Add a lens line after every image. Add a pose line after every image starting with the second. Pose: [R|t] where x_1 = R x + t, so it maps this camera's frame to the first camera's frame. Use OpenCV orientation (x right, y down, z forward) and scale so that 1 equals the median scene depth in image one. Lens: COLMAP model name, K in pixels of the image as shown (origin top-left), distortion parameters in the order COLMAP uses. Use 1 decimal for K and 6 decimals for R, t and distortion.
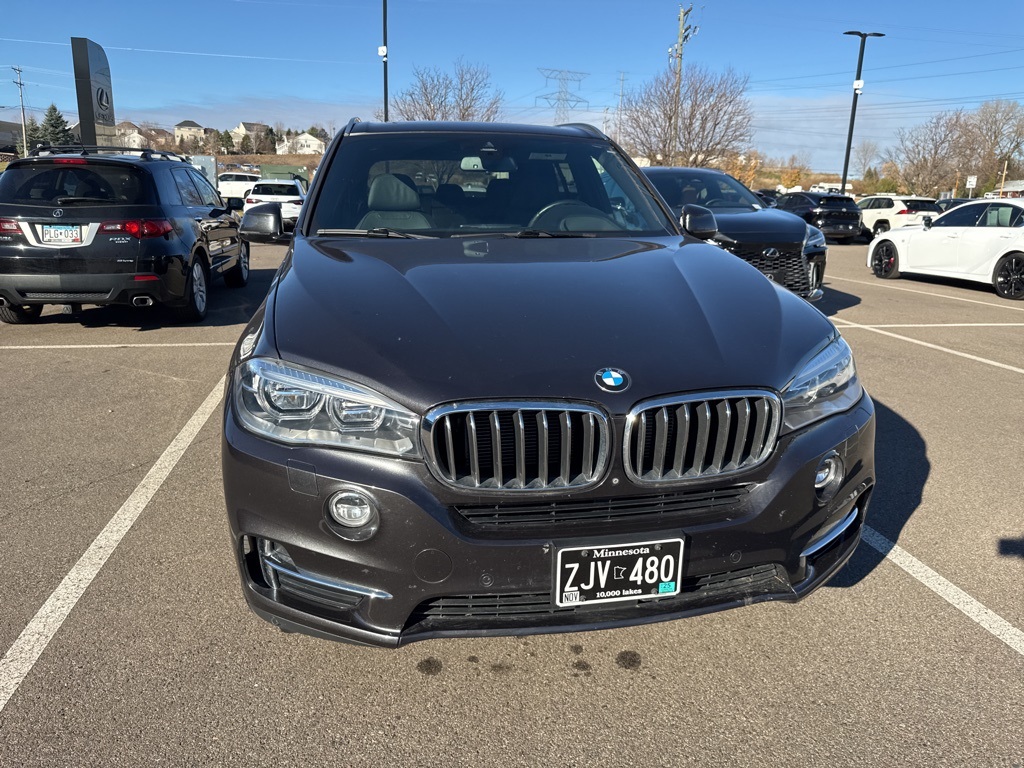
lens RADIAL K [[717.3, 0, 513.6], [0, 717.3, 376.5], [0, 0, 1]] dist [0.033195, -0.037153]
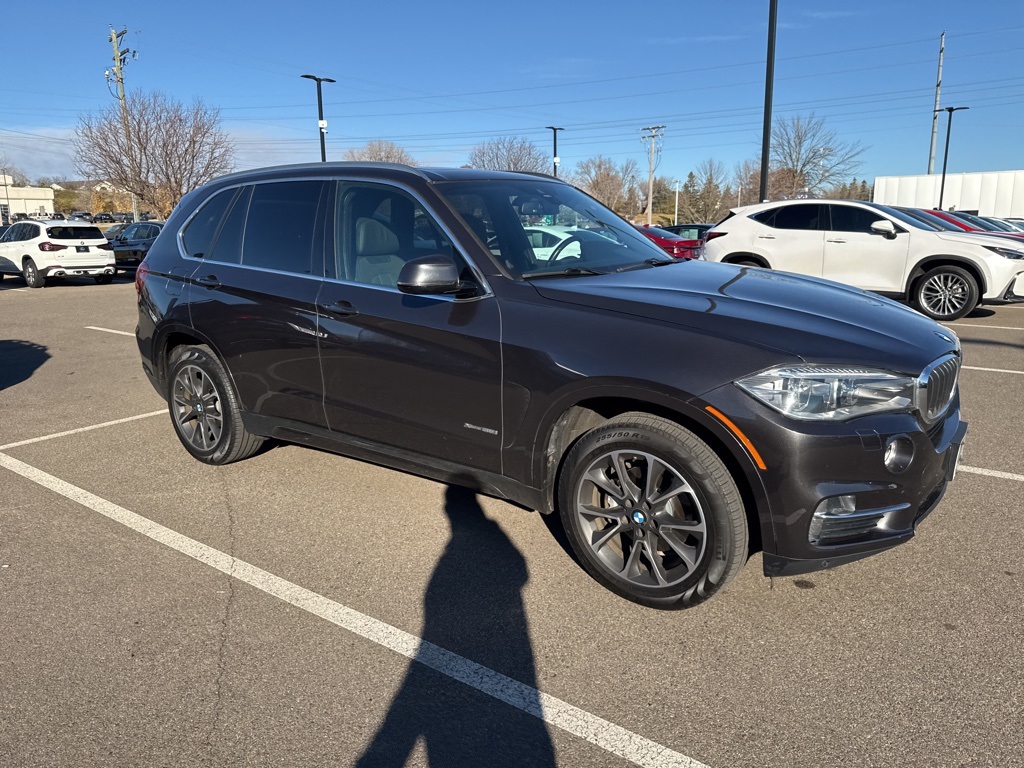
lens RADIAL K [[717.3, 0, 508.6], [0, 717.3, 386.1], [0, 0, 1]] dist [0.033195, -0.037153]
pose [[0.740502, -0.178306, 0.647969, -1.394791], [0.195935, 0.979554, 0.045636, -0.131156], [-0.642858, 0.093166, 0.760298, 0.324306]]
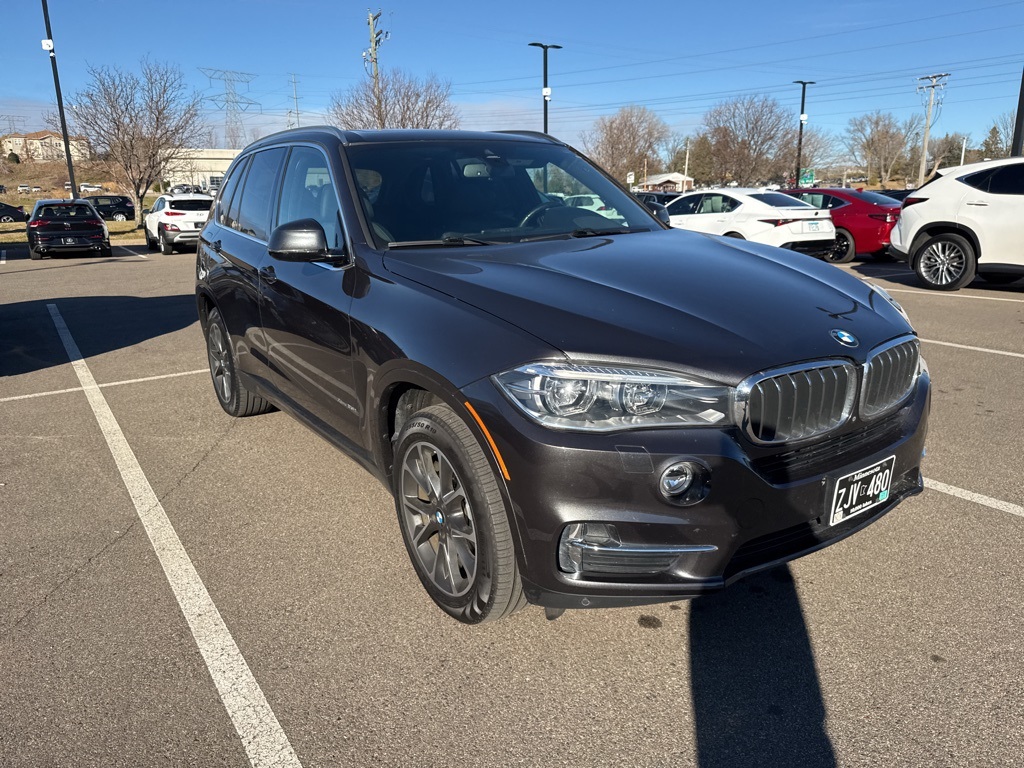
lens RADIAL K [[717.3, 0, 507.0], [0, 717.3, 389.6], [0, 0, 1]] dist [0.033195, -0.037153]
pose [[0.919290, -0.139703, 0.367952, -0.716816], [0.135470, 0.990073, 0.037449, -0.027686], [-0.369531, 0.015420, 0.929090, 0.043544]]
